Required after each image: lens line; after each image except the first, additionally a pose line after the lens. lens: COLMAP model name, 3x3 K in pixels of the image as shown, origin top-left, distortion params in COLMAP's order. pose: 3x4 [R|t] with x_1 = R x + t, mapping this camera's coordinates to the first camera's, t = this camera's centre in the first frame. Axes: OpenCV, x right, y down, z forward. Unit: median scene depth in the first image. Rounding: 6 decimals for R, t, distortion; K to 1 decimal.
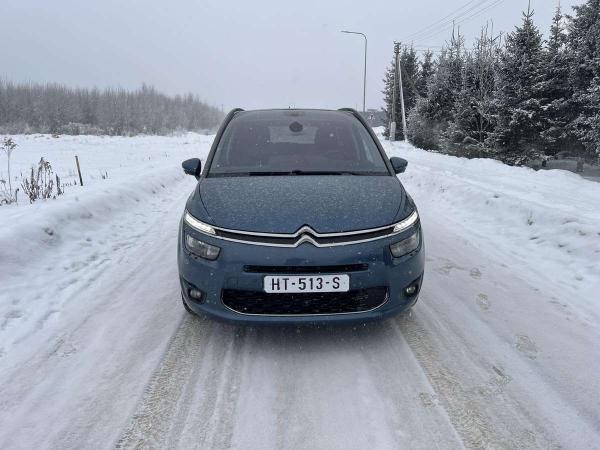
lens RADIAL K [[454.9, 0, 294.7], [0, 454.9, 224.4], [0, 0, 1]] dist [0.038226, -0.053155]
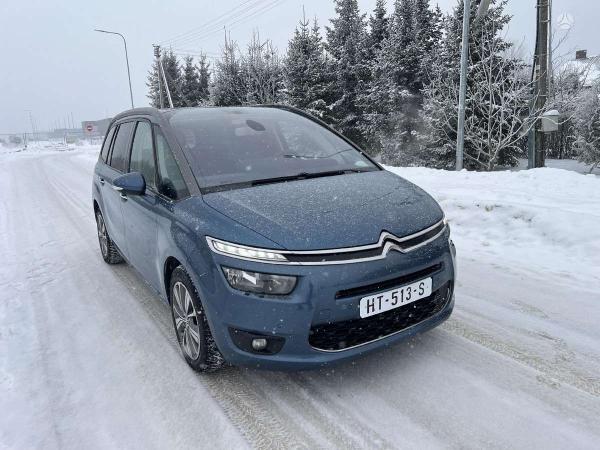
lens RADIAL K [[454.9, 0, 300.9], [0, 454.9, 222.1], [0, 0, 1]] dist [0.038226, -0.053155]
pose [[0.862996, -0.143238, 0.484480, -0.426089], [0.150464, 0.988320, 0.024182, -0.048450], [-0.482285, 0.052028, 0.874468, 0.249516]]
